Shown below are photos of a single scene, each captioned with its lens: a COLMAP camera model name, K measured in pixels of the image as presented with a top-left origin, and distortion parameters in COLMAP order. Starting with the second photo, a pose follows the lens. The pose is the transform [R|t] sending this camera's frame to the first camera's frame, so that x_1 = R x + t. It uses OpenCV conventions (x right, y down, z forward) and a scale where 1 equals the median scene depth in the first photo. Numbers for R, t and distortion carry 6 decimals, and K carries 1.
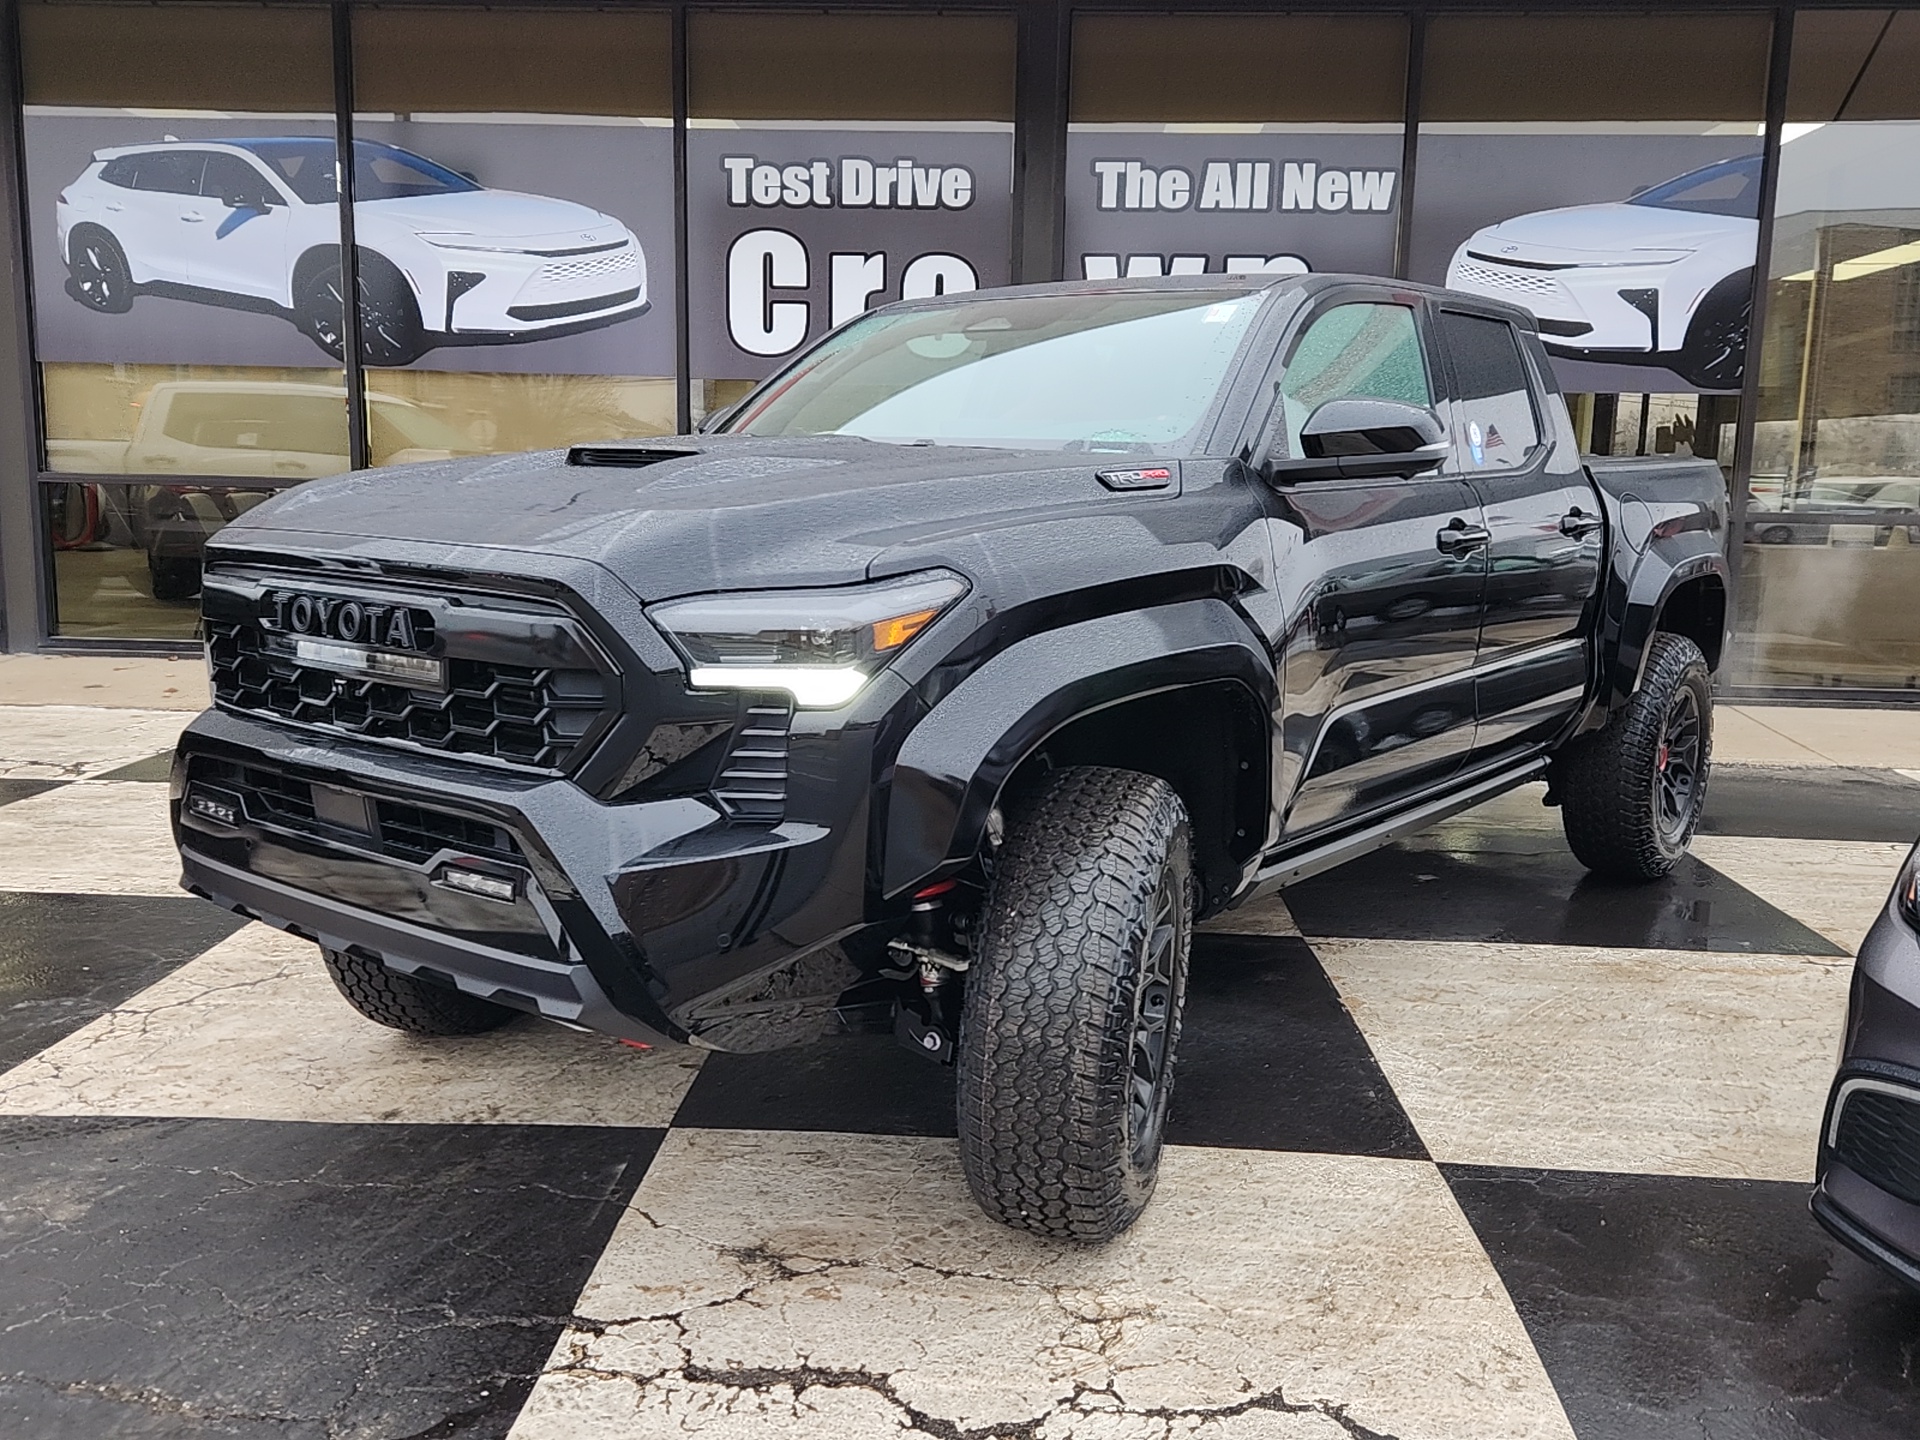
lens RADIAL K [[1580.3, 0, 1000.4], [0, 1580.3, 714.6], [0, 0, 1]] dist [0.106489, -0.089981]
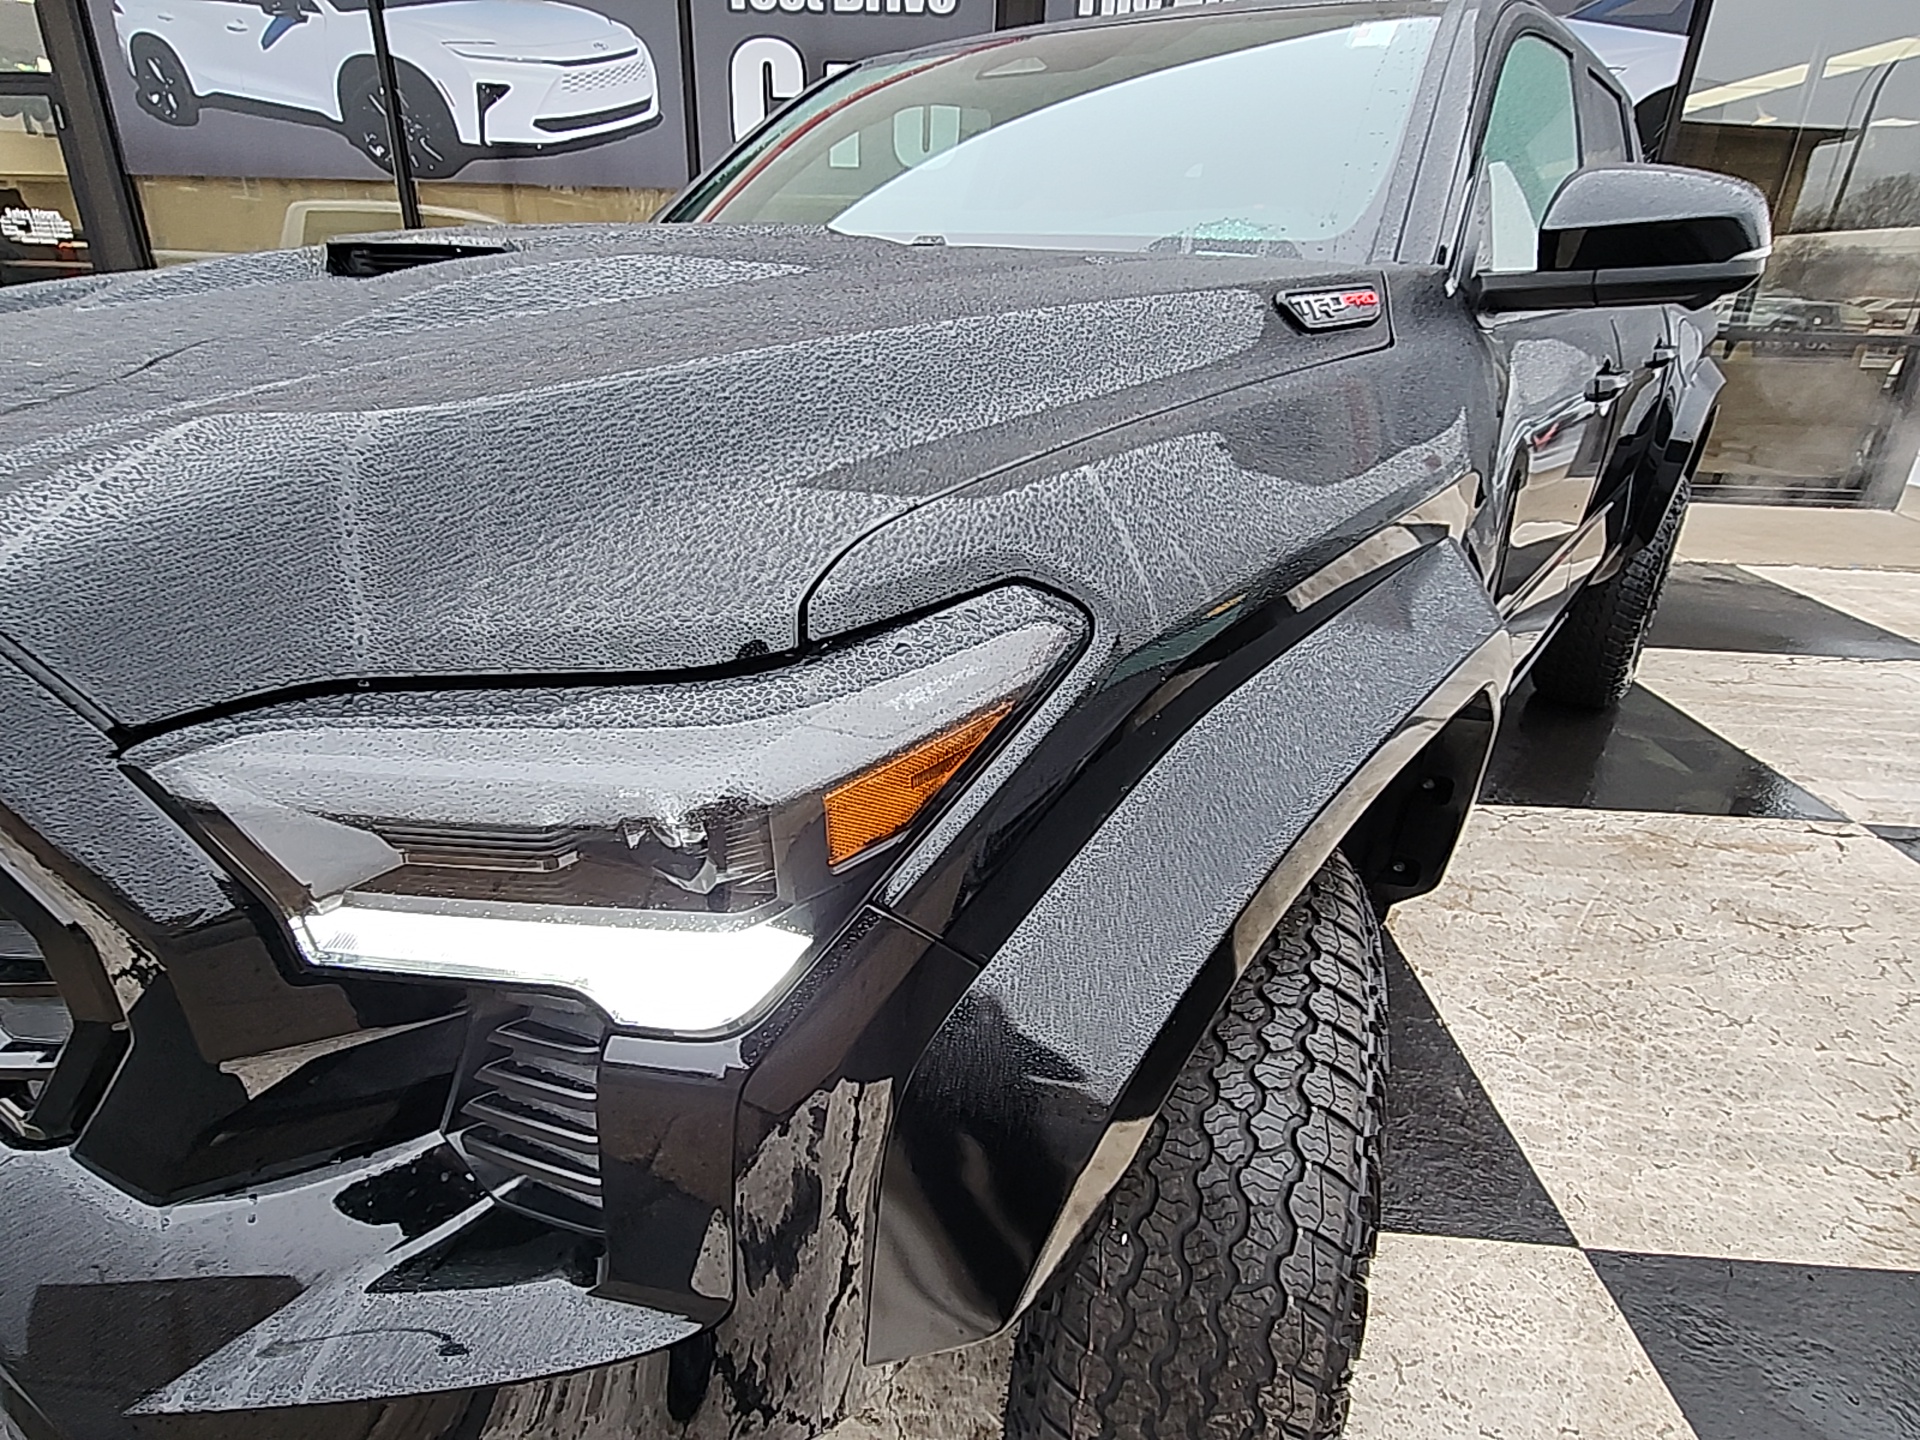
lens RADIAL K [[1038.5, 0, 953.8], [0, 1038.5, 740.7], [0, 0, 1]] dist [0.004173, -0.000290]
pose [[0.999952, 0.009366, -0.002793, -0.036091], [-0.008308, 0.965078, 0.261832, -0.087771], [0.005148, -0.261796, 0.965110, 0.552773]]
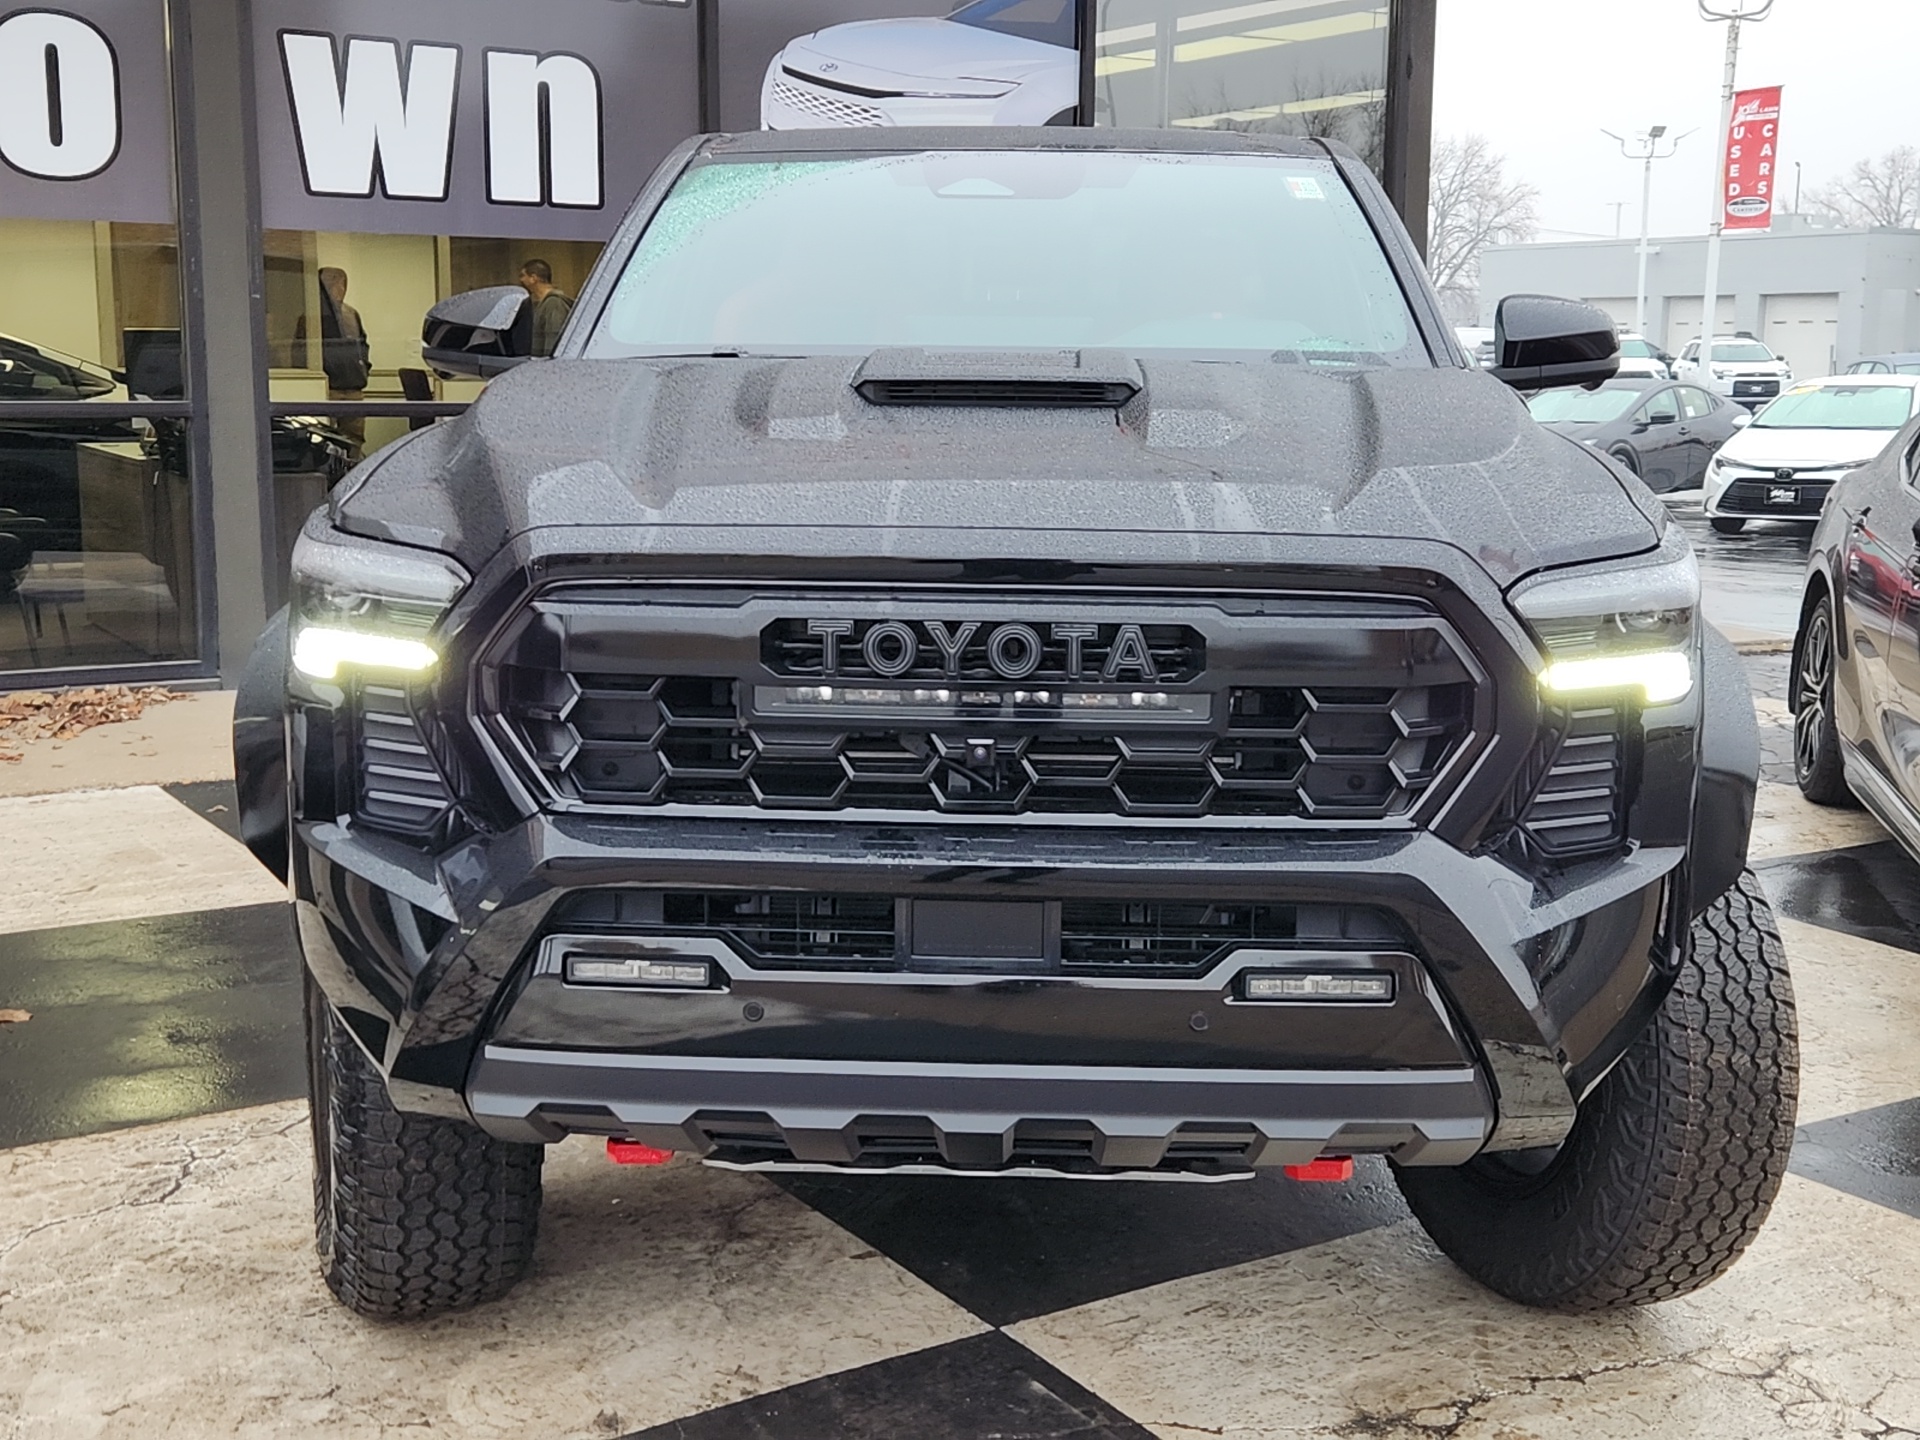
lens RADIAL K [[2269.3, 0, 960.0], [0, 2269.3, 720.0], [0, 0, 1]] dist [0.130100, -0.183536]
pose [[0.817889, -0.106430, 0.565447, -0.750533], [0.096976, 0.994183, 0.046857, -0.059180], [-0.567144, 0.016511, 0.823453, 0.160661]]
